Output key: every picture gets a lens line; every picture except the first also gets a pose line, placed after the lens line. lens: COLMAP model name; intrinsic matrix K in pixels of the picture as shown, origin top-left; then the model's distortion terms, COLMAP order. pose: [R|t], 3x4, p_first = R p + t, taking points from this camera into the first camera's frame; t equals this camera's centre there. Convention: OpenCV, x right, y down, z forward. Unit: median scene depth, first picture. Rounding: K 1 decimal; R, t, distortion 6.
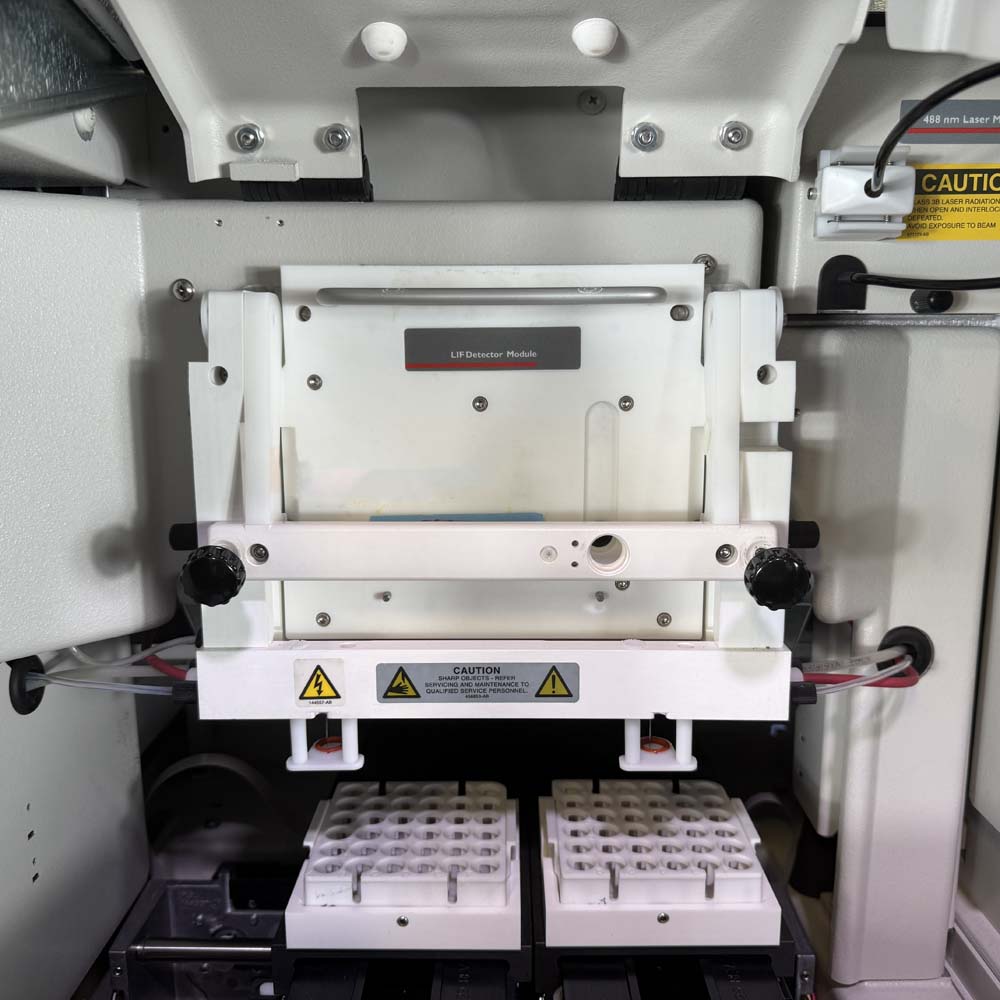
lens RADIAL K [[978.3, 0, 499.0], [0, 978.3, 512.7], [0, 0, 1]] dist [0.060237, -0.111719]
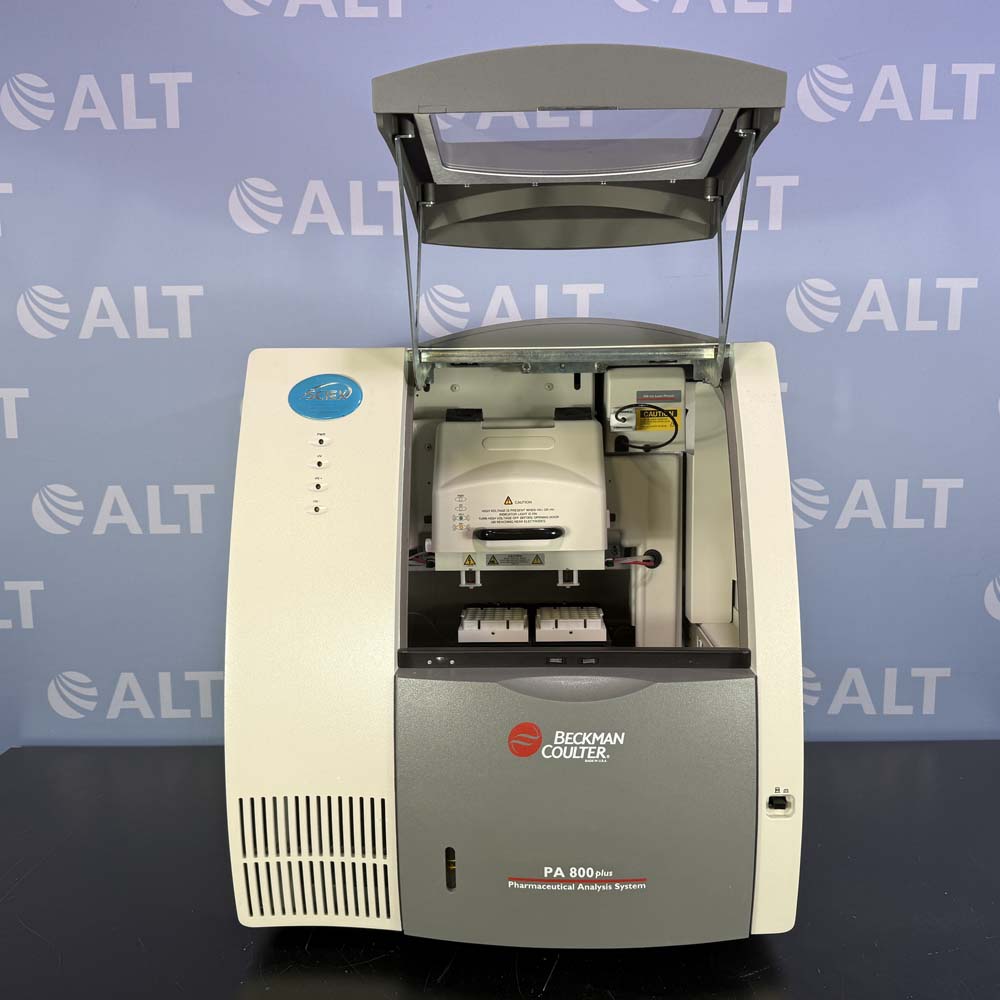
lens RADIAL K [[978.3, 0, 499.0], [0, 978.3, 512.7], [0, 0, 1]] dist [0.060237, -0.111719]
pose [[0.999819, -0.007060, -0.017643, -0.015383], [0.005926, 0.997965, -0.063485, 0.209800], [0.018055, 0.063369, 0.997827, -2.278031]]
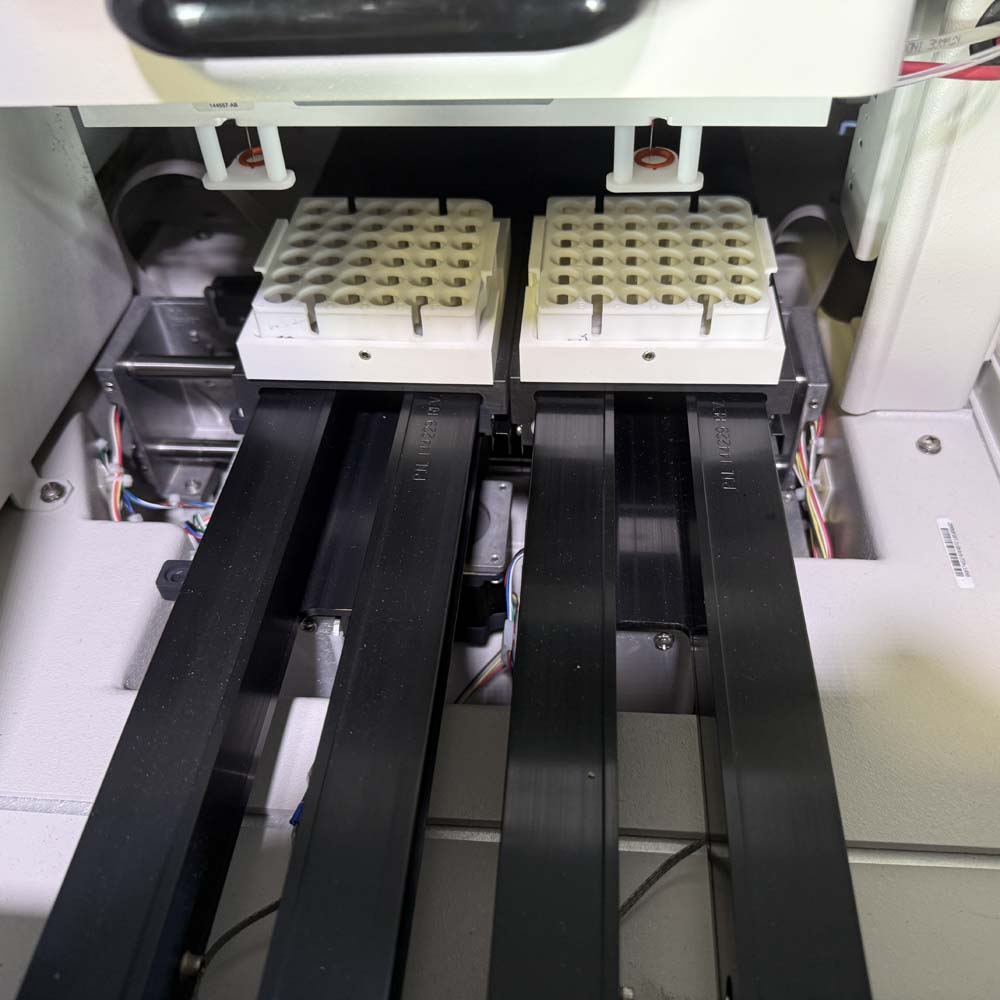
lens RADIAL K [[978.3, 0, 499.0], [0, 978.3, 512.7], [0, 0, 1]] dist [0.060237, -0.111719]
pose [[0.996671, 0.029409, -0.076039, 0.099071], [0.018521, 0.826613, 0.562466, 0.019961], [0.079396, -0.562002, 0.823317, 0.160327]]
